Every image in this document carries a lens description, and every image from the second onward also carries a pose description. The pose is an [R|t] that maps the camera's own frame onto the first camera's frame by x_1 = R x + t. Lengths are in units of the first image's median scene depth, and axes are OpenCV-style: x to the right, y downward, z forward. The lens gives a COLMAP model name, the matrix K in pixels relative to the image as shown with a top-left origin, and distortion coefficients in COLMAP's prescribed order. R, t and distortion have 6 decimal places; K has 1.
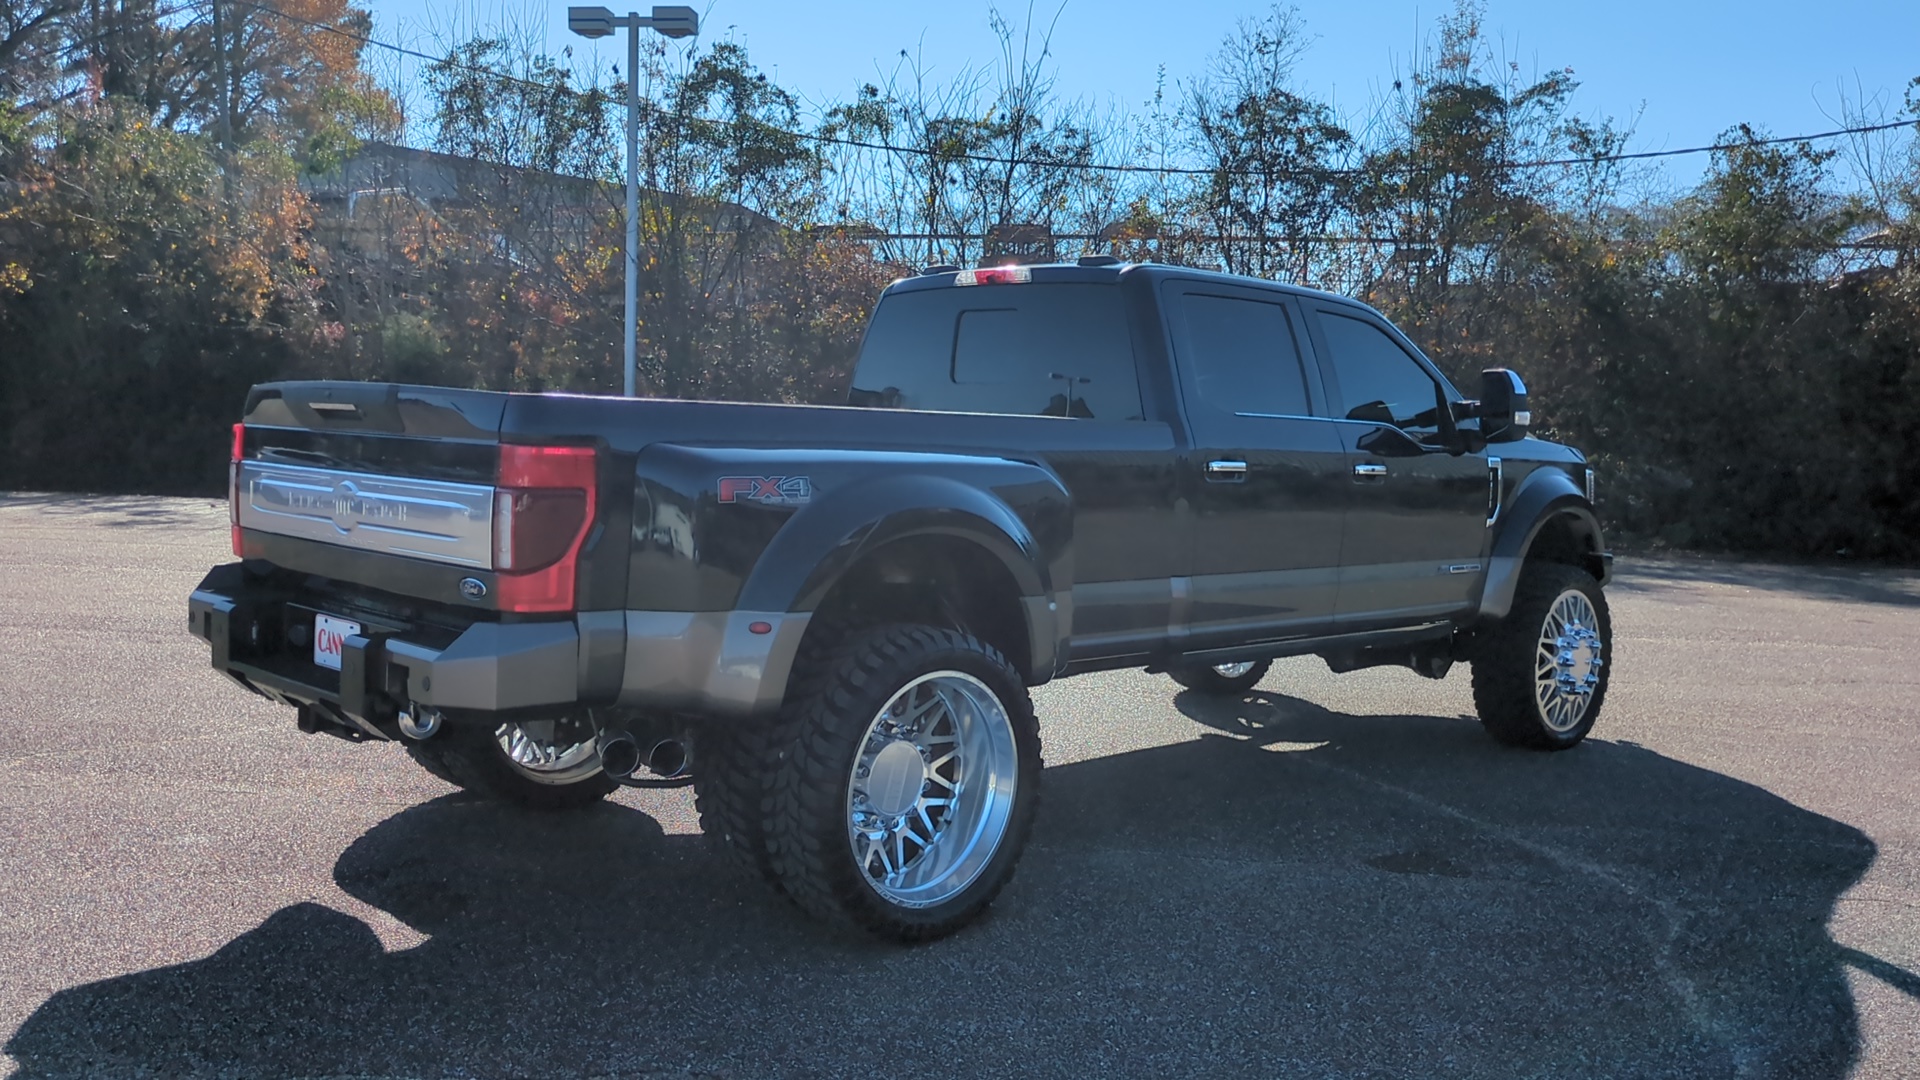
lens RADIAL K [[1649.6, 0, 956.1], [0, 1649.6, 524.7], [0, 0, 1]] dist [0.059383, -0.069586]
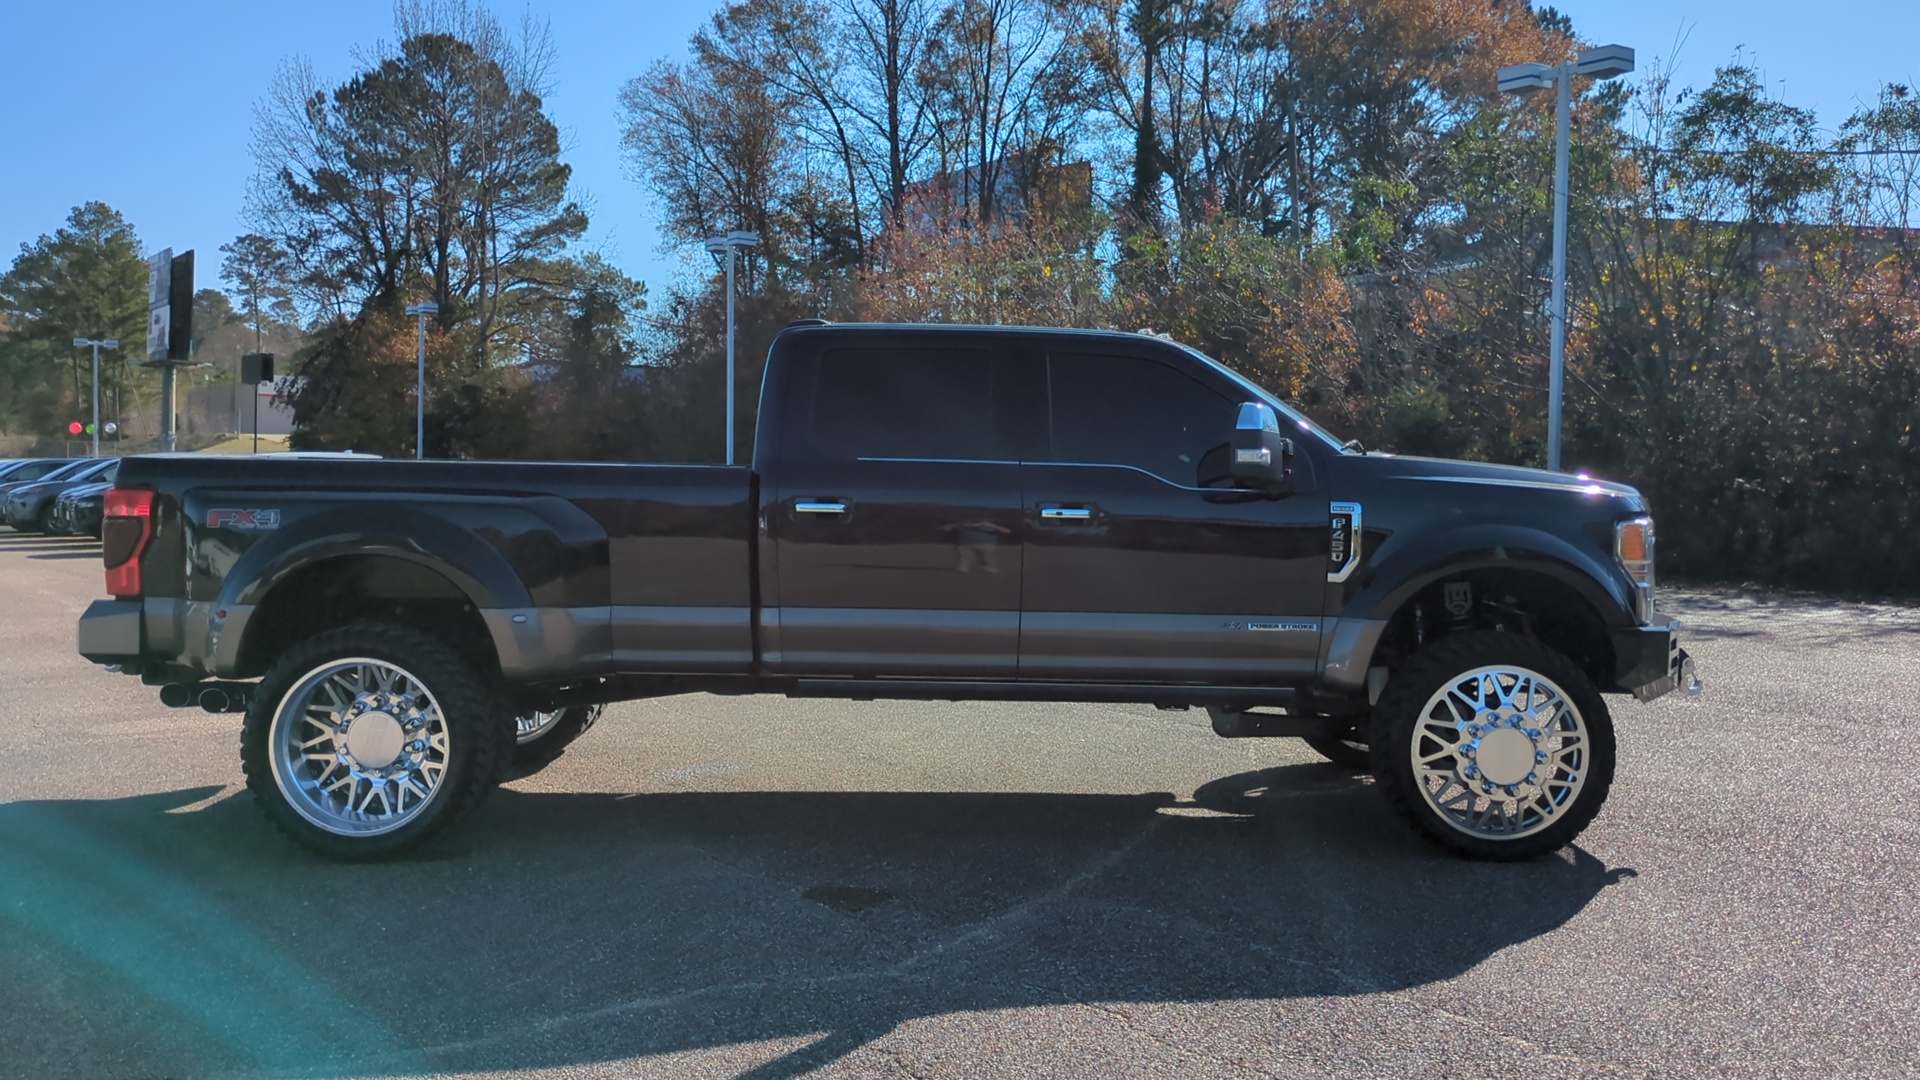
lens RADIAL K [[1649.6, 0, 956.1], [0, 1649.6, 524.7], [0, 0, 1]] dist [0.059383, -0.069586]
pose [[0.713042, 0.003876, -0.701110, 0.205061], [-0.033355, 0.999040, -0.028400, 0.000671], [0.700327, 0.043636, 0.712487, 0.062597]]
